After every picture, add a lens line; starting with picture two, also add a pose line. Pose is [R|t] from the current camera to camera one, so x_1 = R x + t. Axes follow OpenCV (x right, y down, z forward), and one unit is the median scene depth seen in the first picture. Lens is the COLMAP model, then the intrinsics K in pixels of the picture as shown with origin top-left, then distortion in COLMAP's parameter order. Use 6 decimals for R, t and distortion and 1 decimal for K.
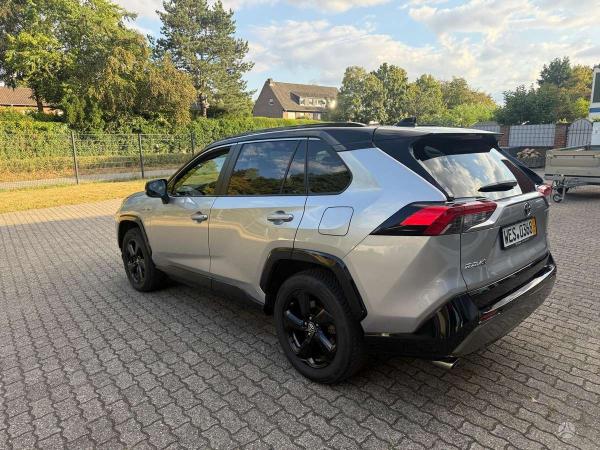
lens RADIAL K [[429.5, 0, 302.4], [0, 429.5, 225.5], [0, 0, 1]] dist [0.004515, -0.010134]
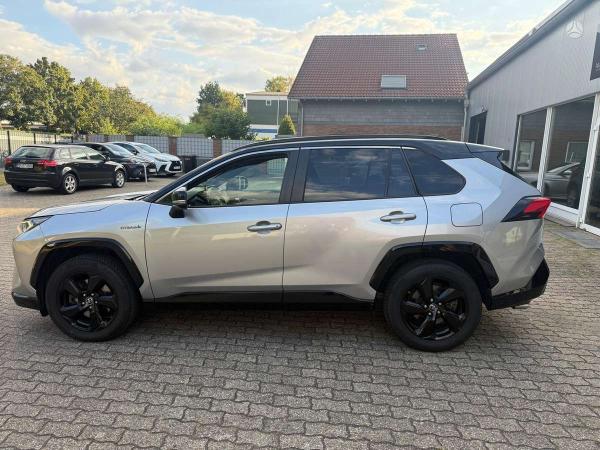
lens RADIAL K [[429.5, 0, 302.4], [0, 429.5, 225.5], [0, 0, 1]] dist [0.004515, -0.010134]
pose [[0.721826, -0.076892, 0.687790, -0.689427], [0.091205, 0.995710, 0.015597, -0.025450], [-0.686038, 0.051471, 0.725742, 0.248083]]
